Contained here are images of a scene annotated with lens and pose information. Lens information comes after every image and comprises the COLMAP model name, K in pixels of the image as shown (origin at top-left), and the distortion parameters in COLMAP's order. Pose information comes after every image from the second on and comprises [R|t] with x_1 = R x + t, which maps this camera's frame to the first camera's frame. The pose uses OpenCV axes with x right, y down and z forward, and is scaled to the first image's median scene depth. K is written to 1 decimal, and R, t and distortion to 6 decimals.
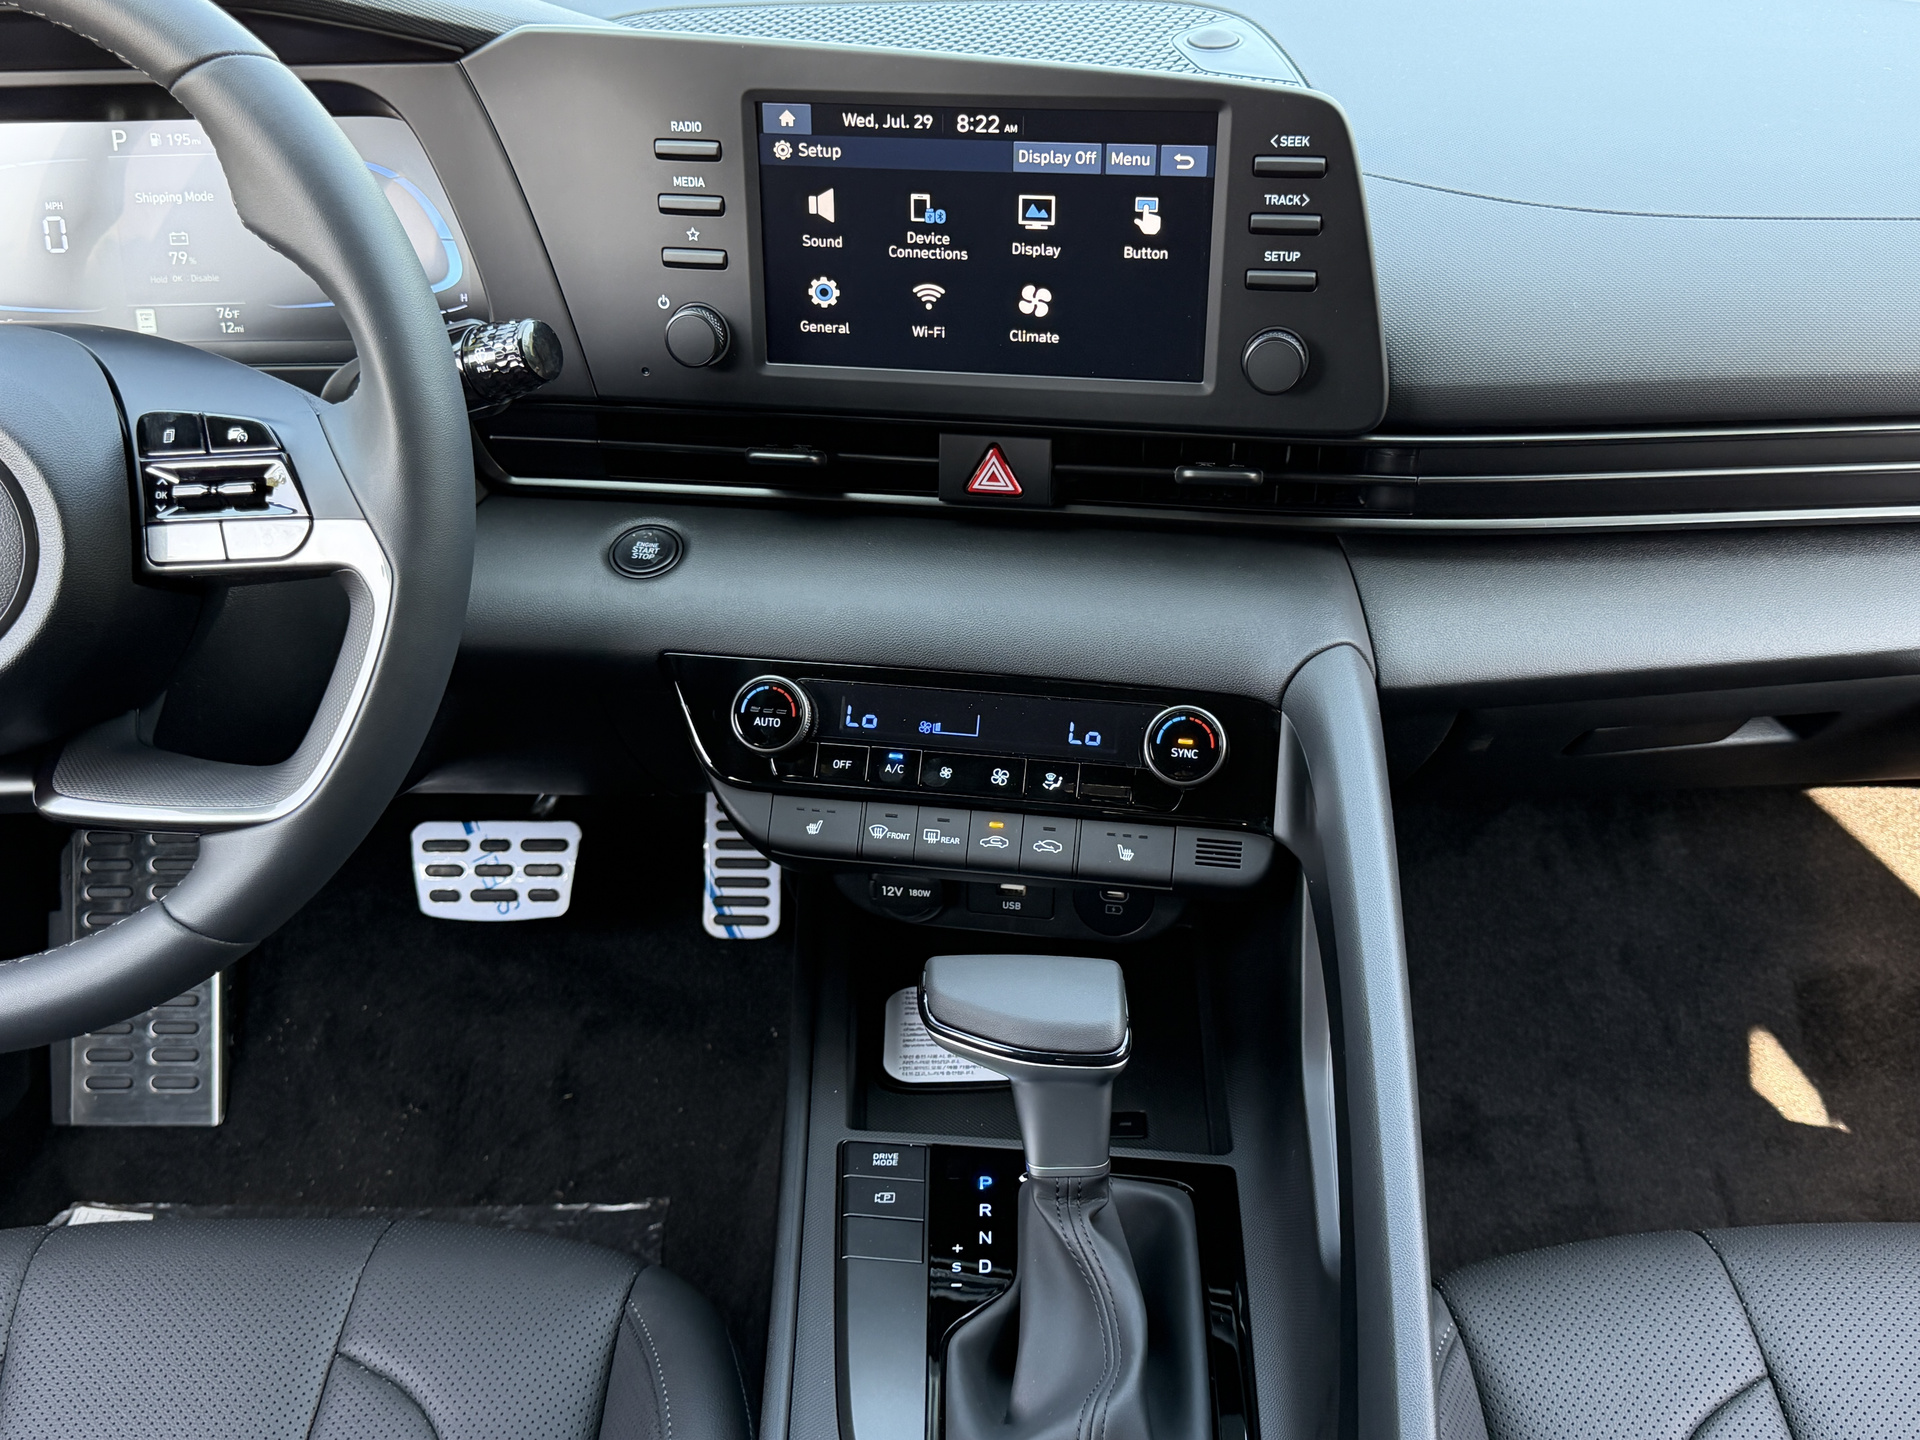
lens RADIAL K [[1978.6, 0, 949.5], [0, 1978.6, 730.7], [0, 0, 1]] dist [0.093567, 0.000000]
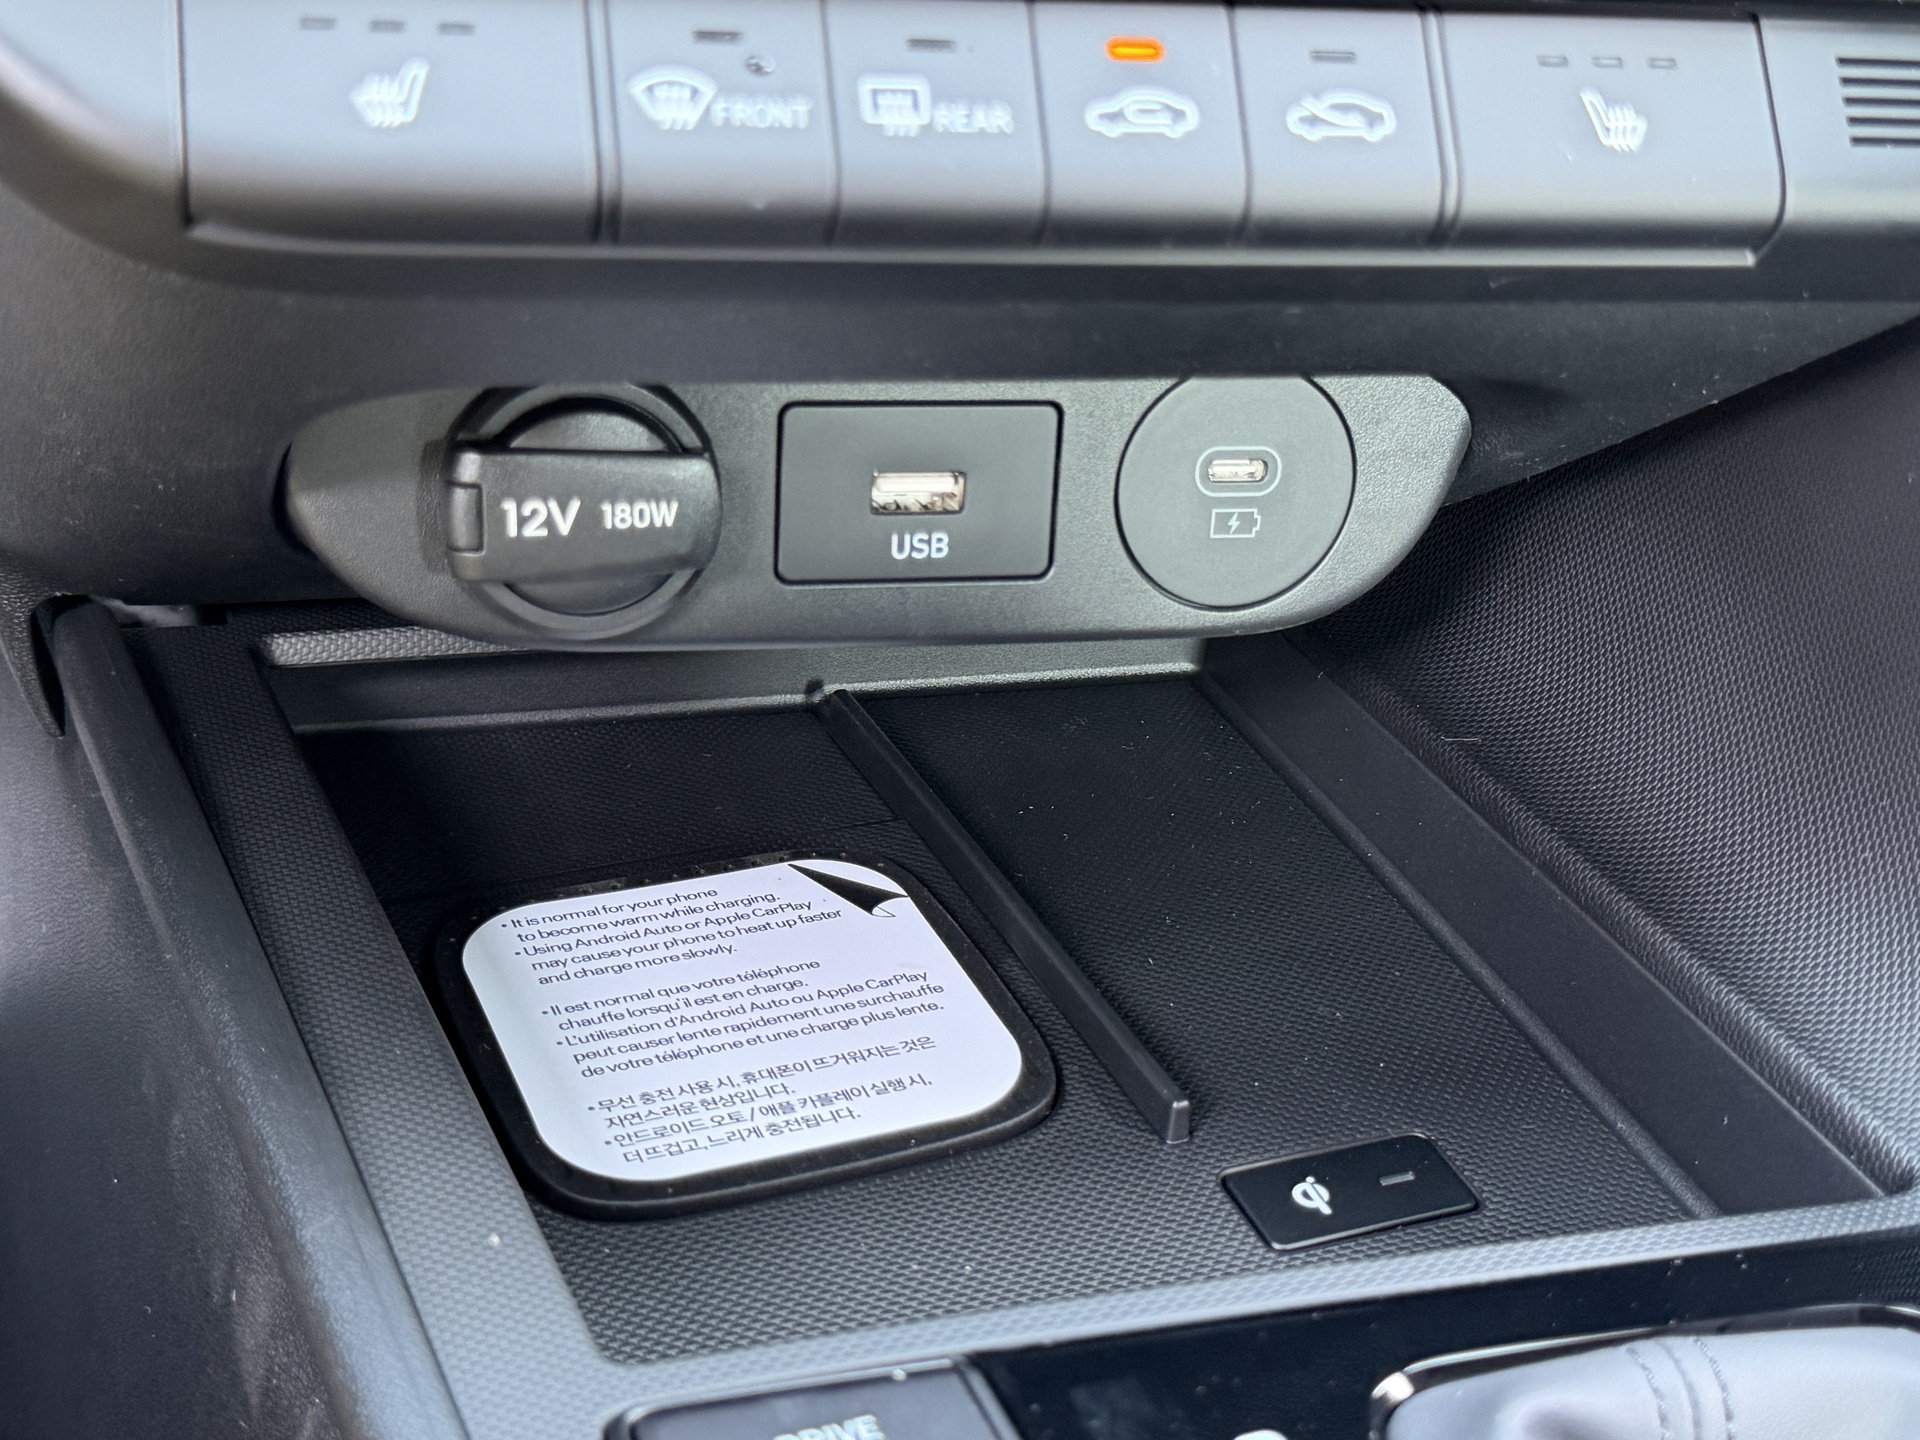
lens RADIAL K [[2562.7, 0, 976.9], [0, 2562.7, 725.4], [0, 0, 1]] dist [0.103824, 0.000000]
pose [[0.912146, -0.104225, 0.396393, -0.136342], [0.116778, 0.993129, -0.007593, 0.134879], [-0.392878, 0.053216, 0.918049, 0.715661]]
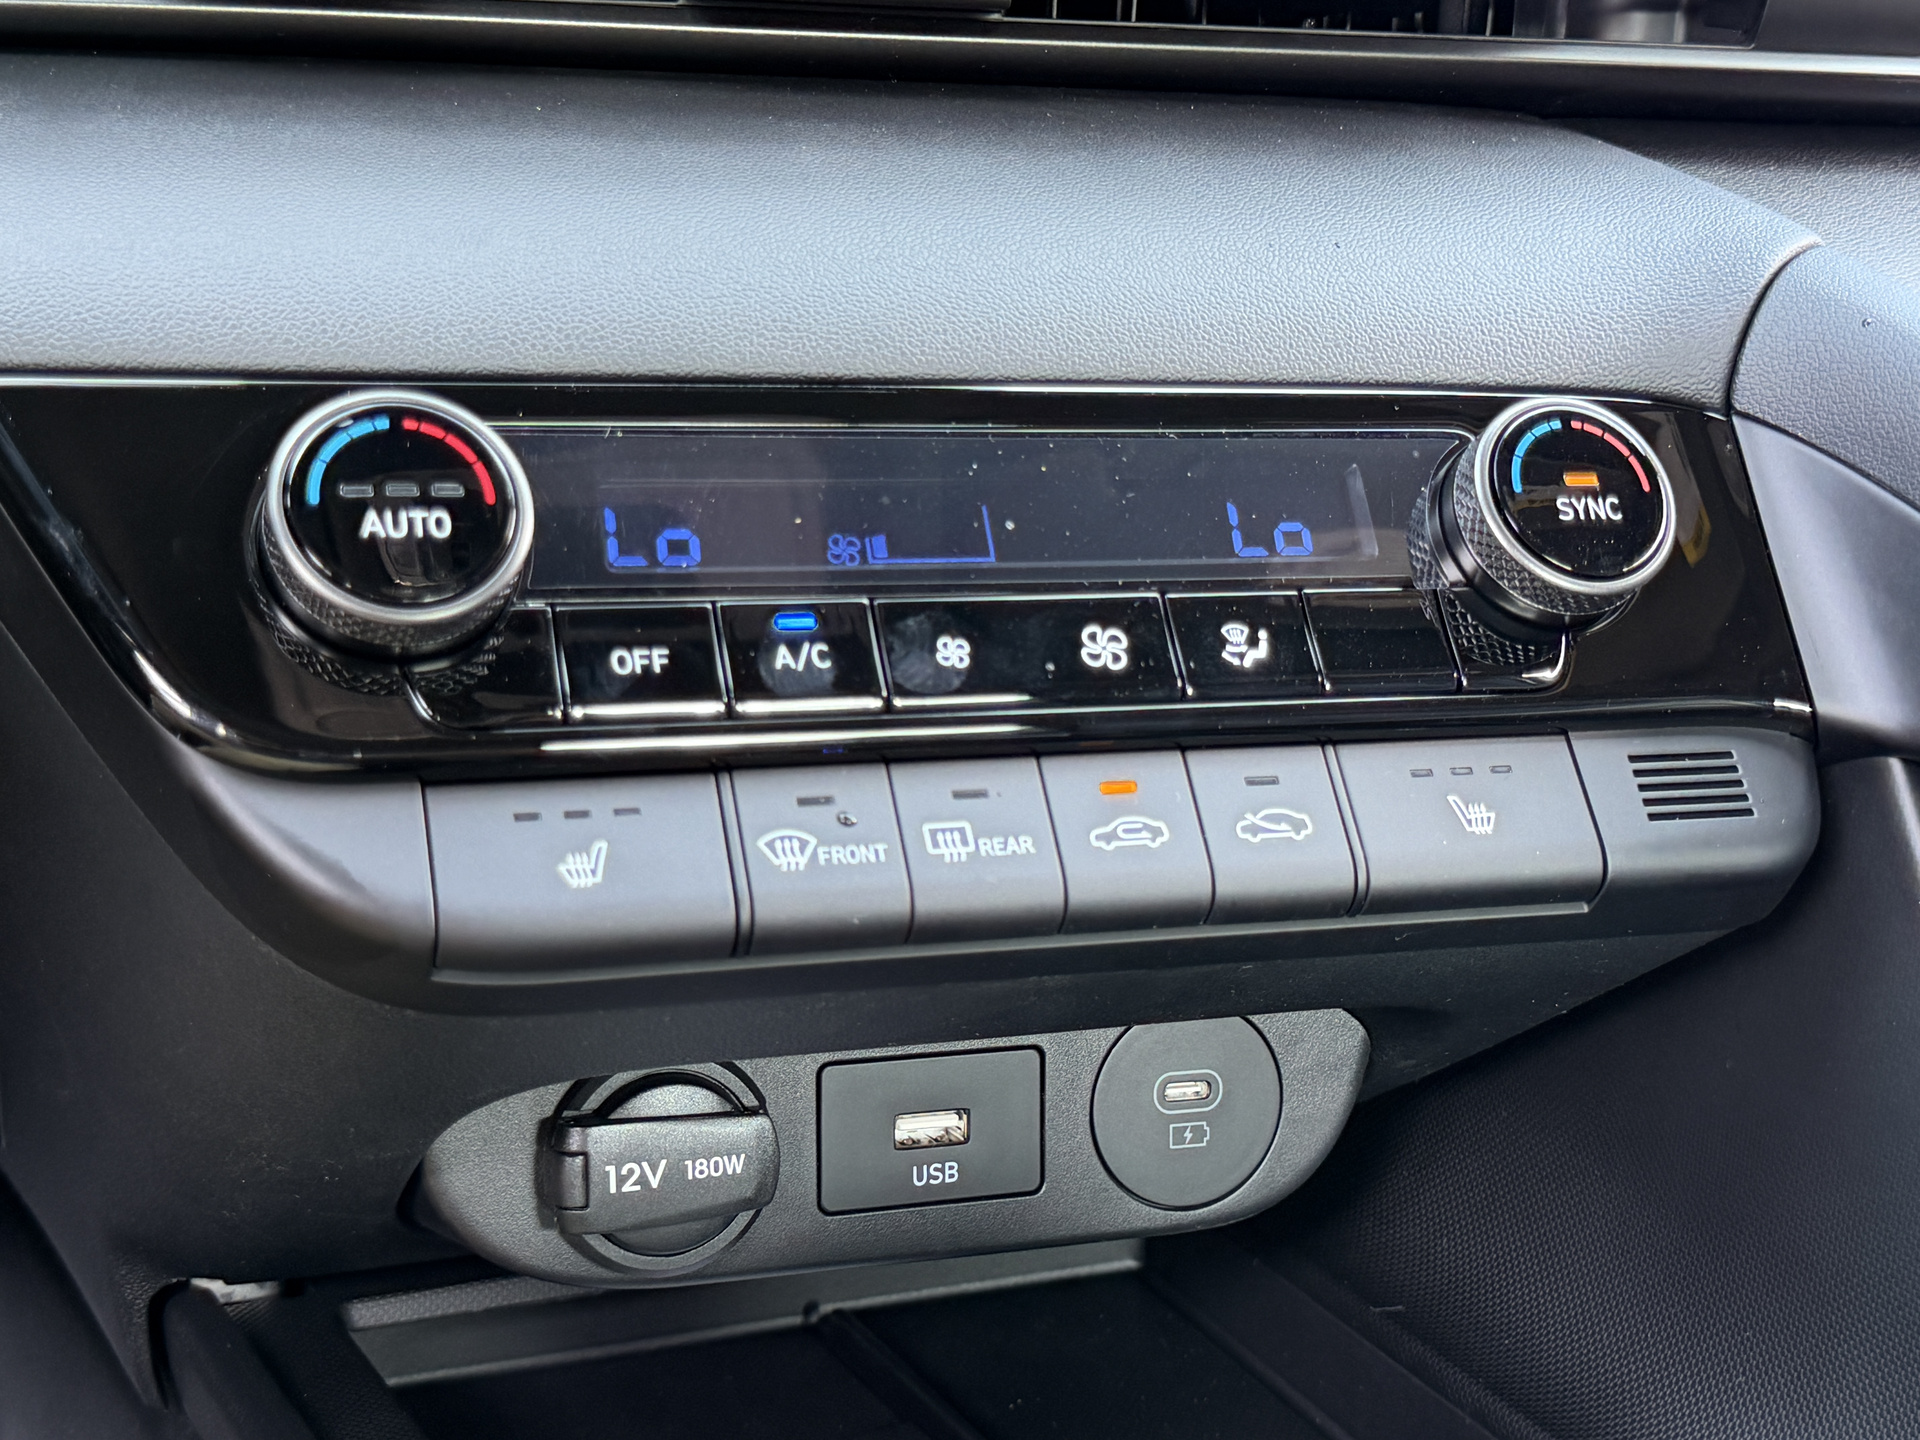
lens RADIAL K [[2562.7, 0, 961.6], [0, 2562.7, 736.2], [0, 0, 1]] dist [0.103824, 0.000000]
pose [[0.874490, -0.066238, 0.480500, -0.212093], [0.196432, 0.954124, -0.225970, 0.134434], [-0.443489, 0.291994, 0.847383, 0.643752]]
